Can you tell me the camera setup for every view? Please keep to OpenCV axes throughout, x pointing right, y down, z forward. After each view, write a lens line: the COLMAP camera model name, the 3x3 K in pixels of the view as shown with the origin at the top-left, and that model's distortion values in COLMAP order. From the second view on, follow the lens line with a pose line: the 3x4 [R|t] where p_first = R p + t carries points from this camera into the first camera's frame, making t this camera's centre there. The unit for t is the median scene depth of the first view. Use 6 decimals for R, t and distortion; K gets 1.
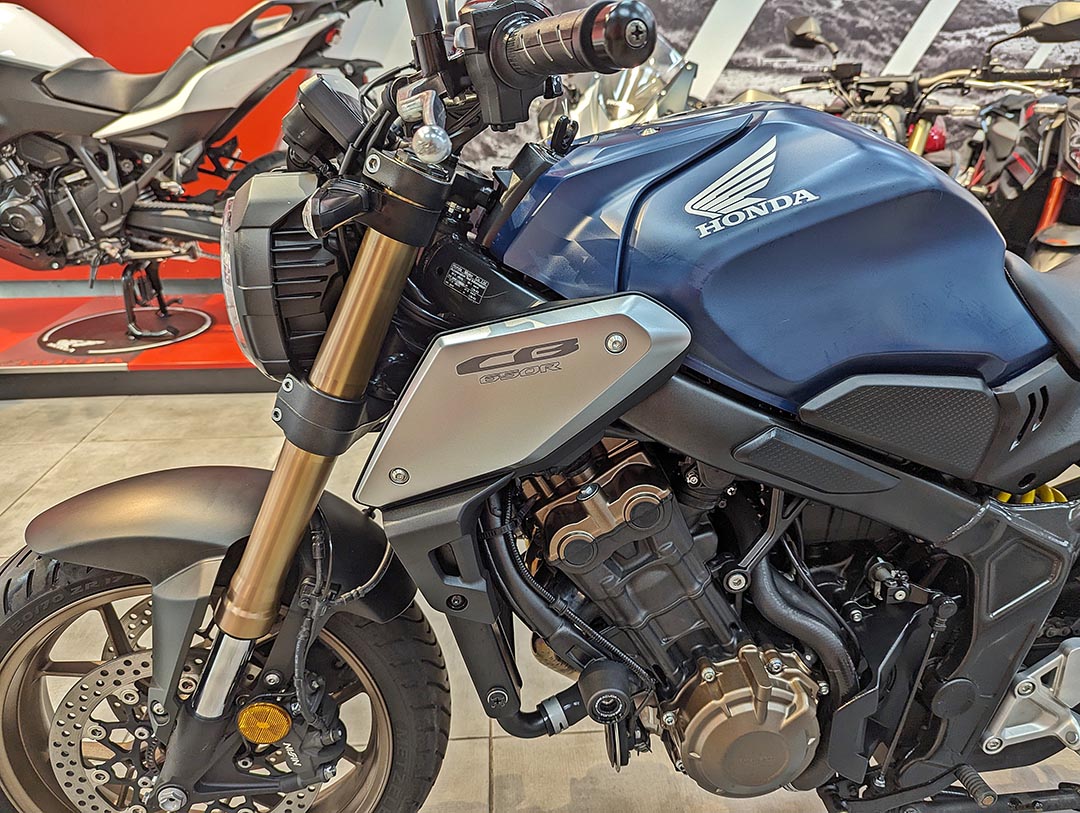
lens RADIAL K [[761.0, 0, 556.5], [0, 761.0, 402.7], [0, 0, 1]] dist [0.040849, -0.043073]
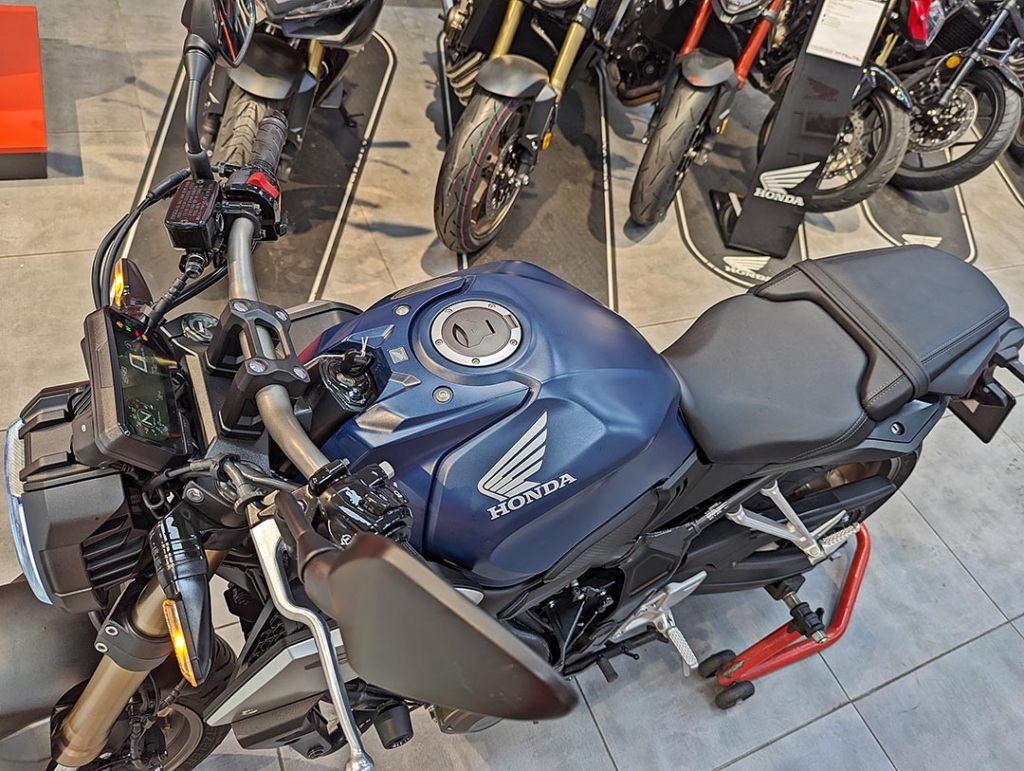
lens RADIAL K [[716.3, 0, 509.5], [0, 716.3, 361.3], [0, 0, 1]] dist [0.063303, -0.060847]
pose [[0.922309, -0.100036, 0.373281, -0.149714], [-0.072492, 0.903985, 0.421373, -0.704604], [-0.379593, -0.415696, 0.826502, 0.079476]]
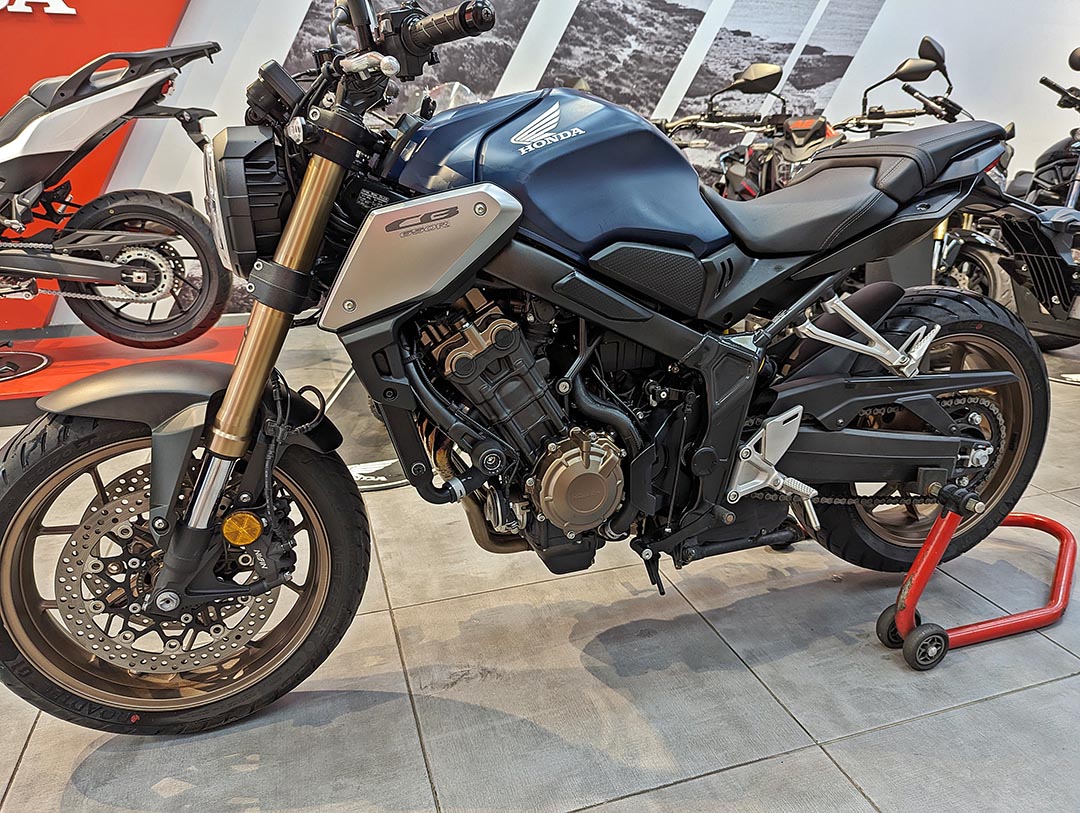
lens RADIAL K [[750.1, 0, 546.1], [0, 750.1, 406.2], [0, 0, 1]] dist [0.061871, -0.063805]
pose [[0.971976, -0.082154, 0.220259, -0.128812], [0.099879, 0.992494, -0.070564, 0.341163], [-0.212809, 0.090586, 0.972886, -0.441028]]
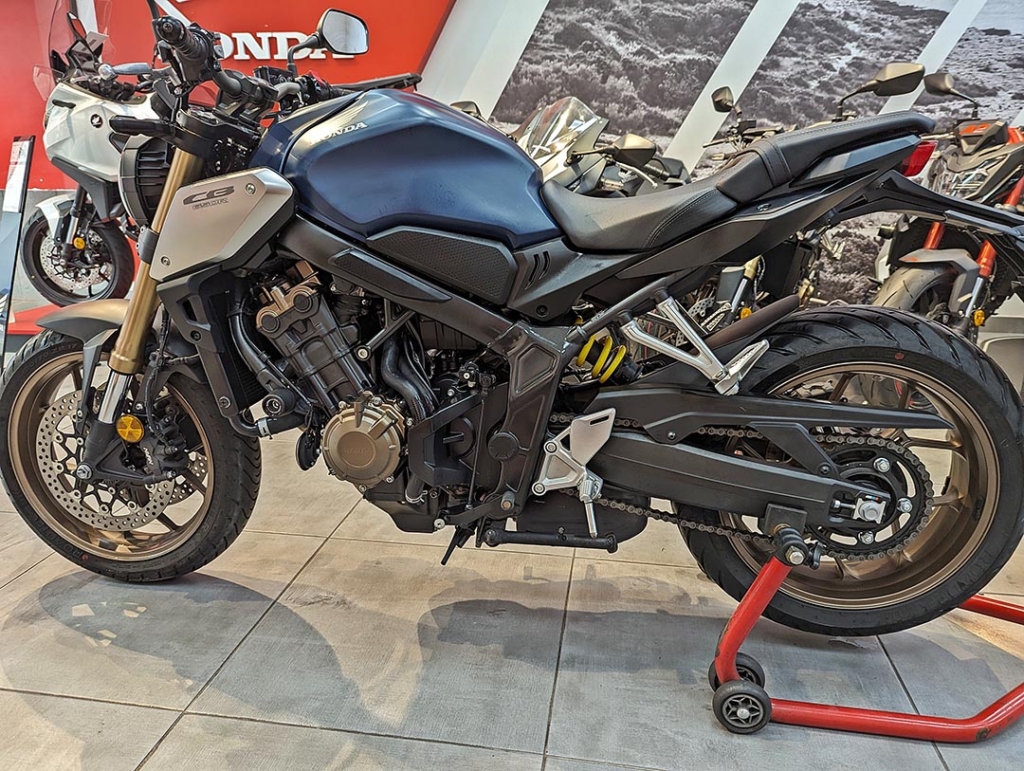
lens RADIAL K [[711.2, 0, 517.8], [0, 711.2, 385.2], [0, 0, 1]] dist [0.061871, -0.063805]
pose [[0.973424, 0.064419, -0.219764, 0.853855], [-0.089608, 0.990252, -0.106638, 0.404820], [0.210752, 0.123497, 0.969707, -0.457097]]
